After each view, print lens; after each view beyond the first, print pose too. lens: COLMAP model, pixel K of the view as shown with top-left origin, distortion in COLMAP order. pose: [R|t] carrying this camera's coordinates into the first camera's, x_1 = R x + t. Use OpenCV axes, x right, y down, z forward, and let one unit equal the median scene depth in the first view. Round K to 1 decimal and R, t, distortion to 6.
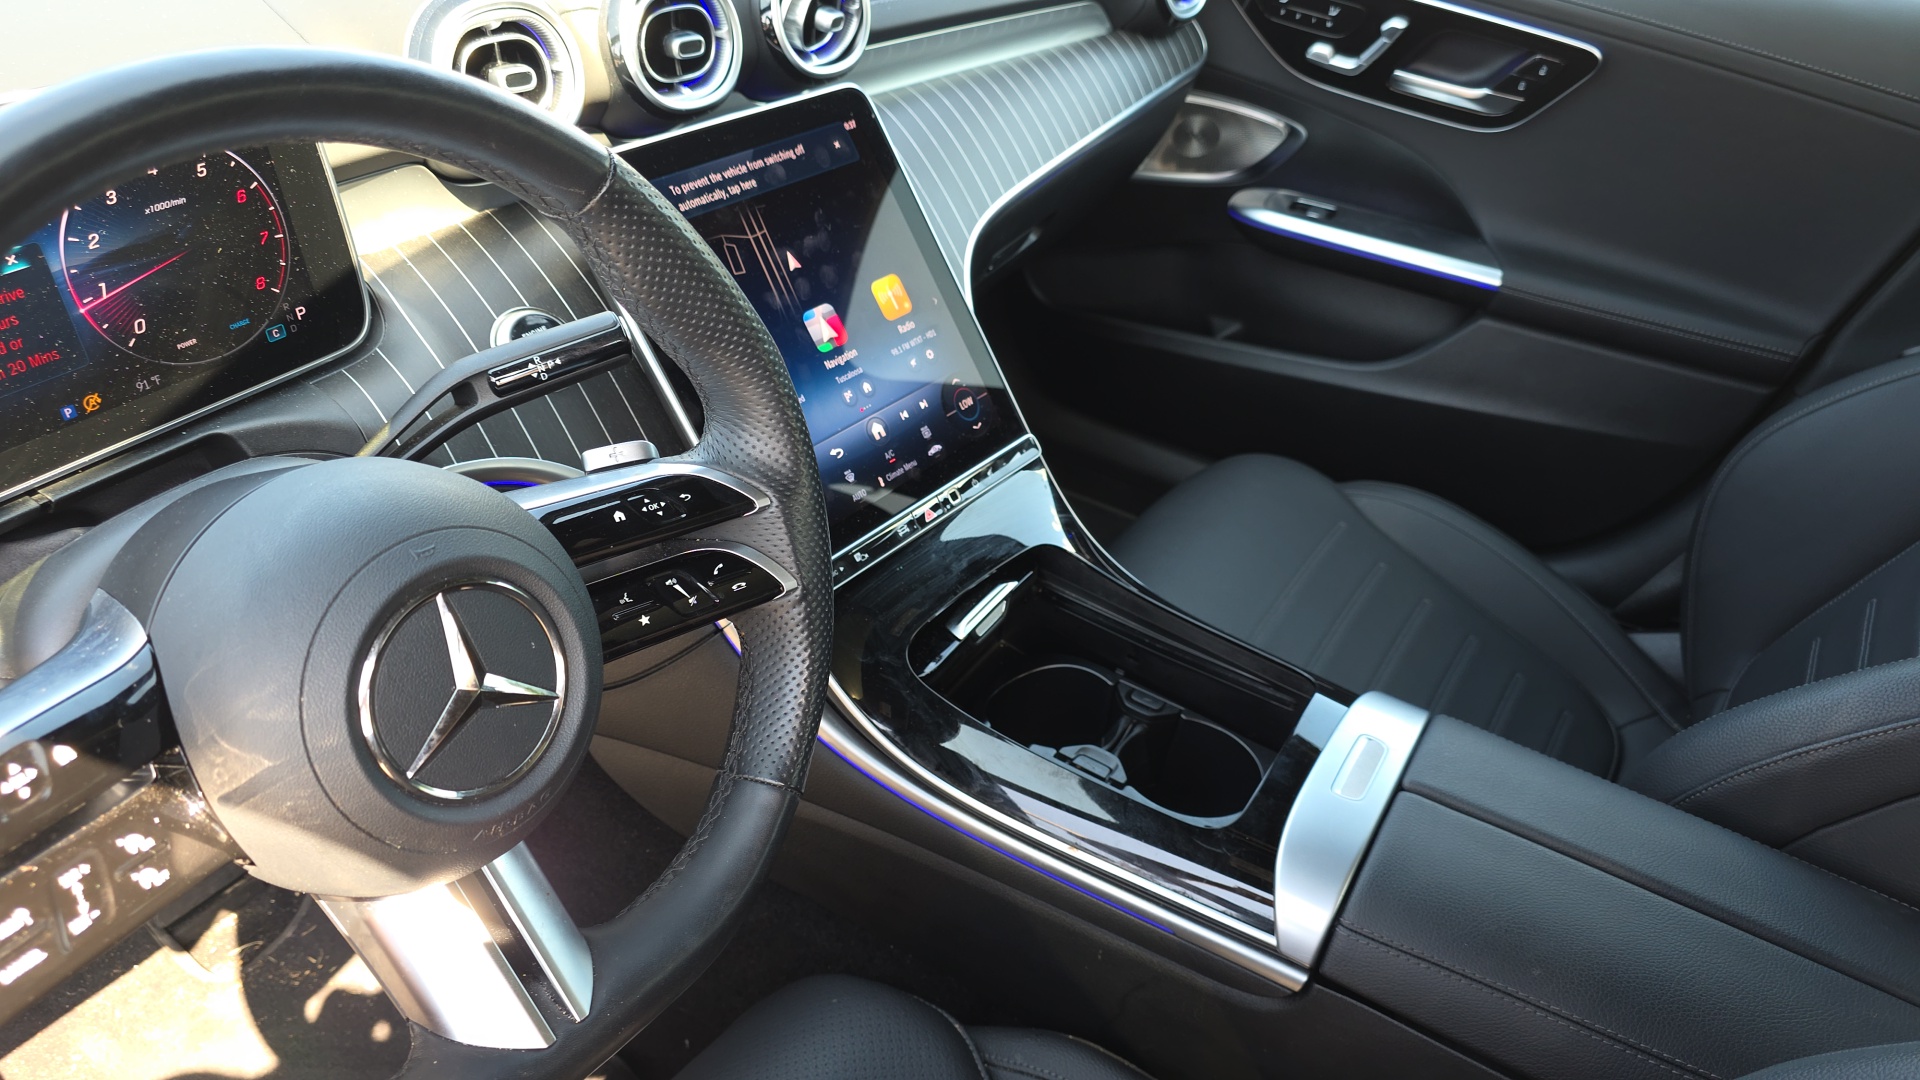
lens RADIAL K [[1323.4, 0, 993.9], [0, 1323.4, 544.2], [0, 0, 1]] dist [0.017829, -0.034968]
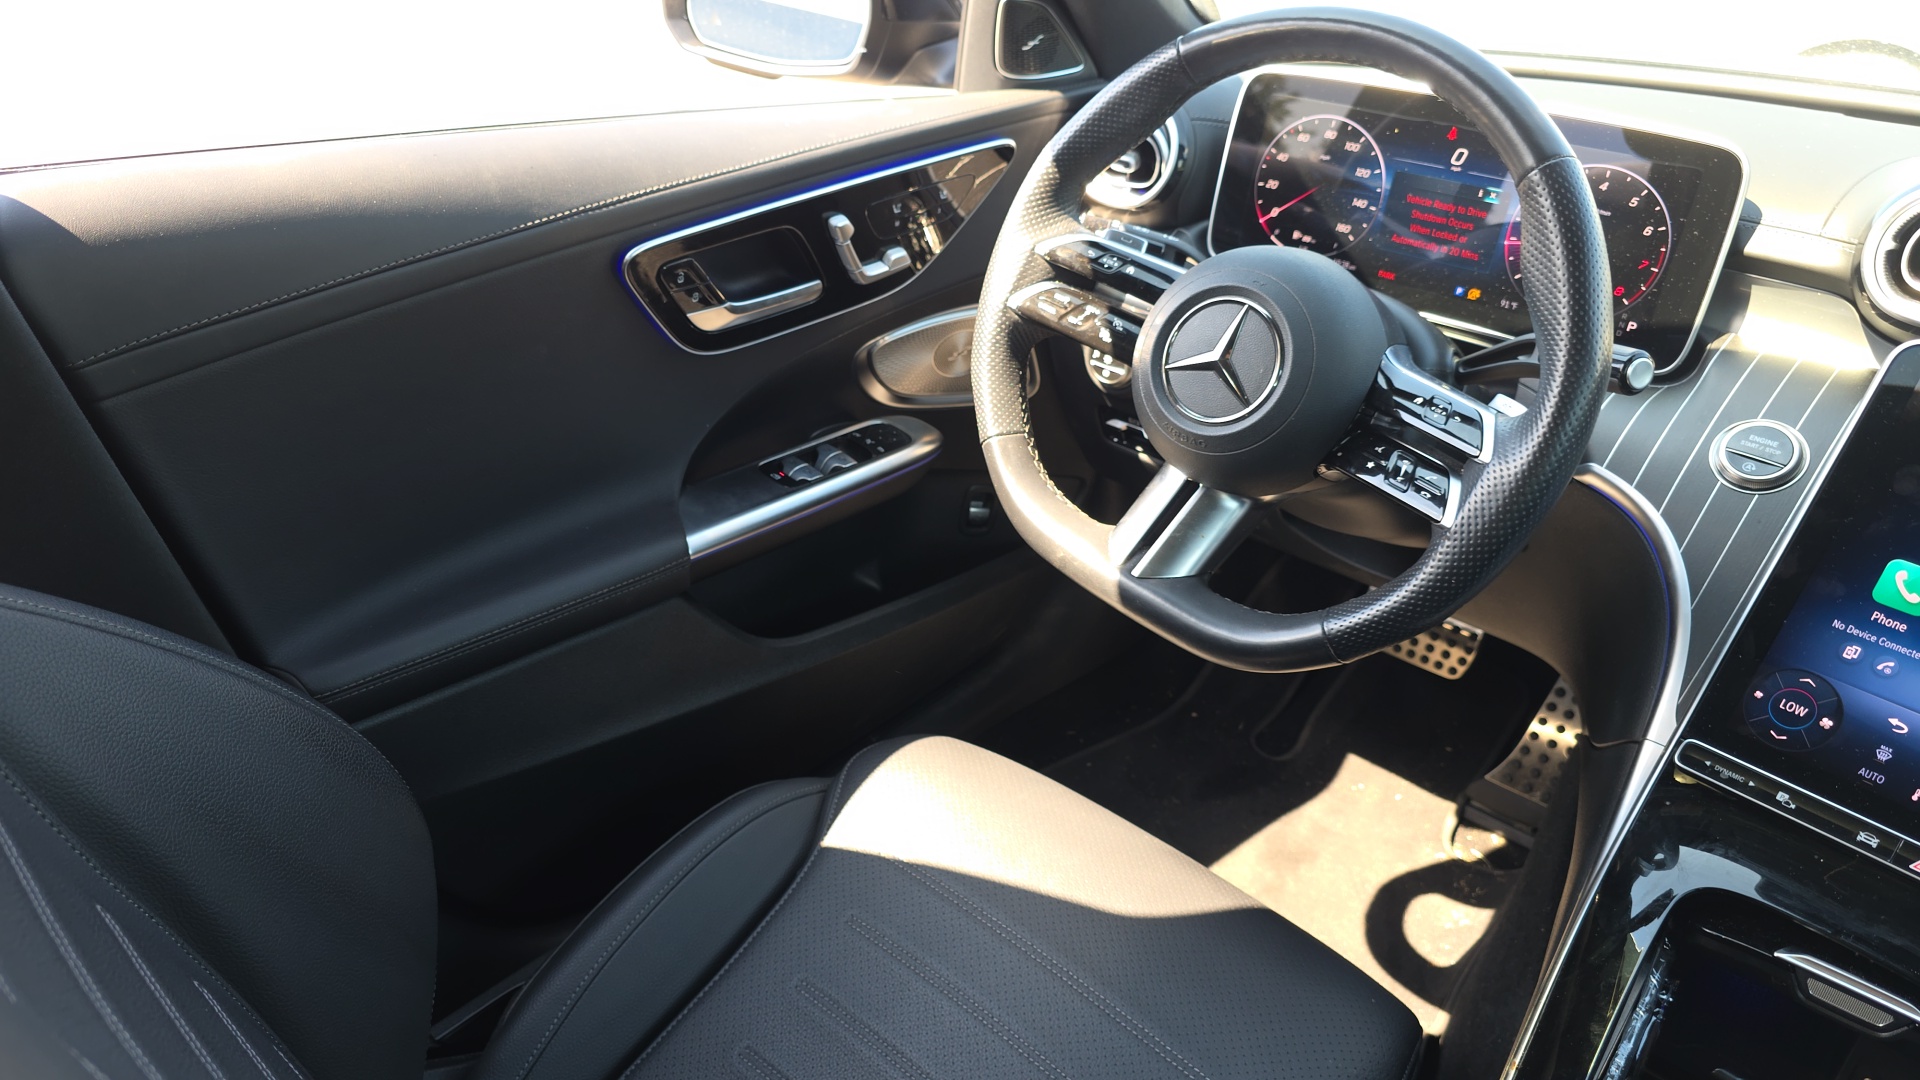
lens RADIAL K [[1323.4, 0, 949.7], [0, 1323.4, 539.4], [0, 0, 1]] dist [0.017829, -0.034968]
pose [[-0.166712, 0.386815, -0.906962, 0.709649], [-0.623193, 0.671478, 0.400934, -0.110818], [0.764093, 0.632053, 0.129117, 0.351631]]
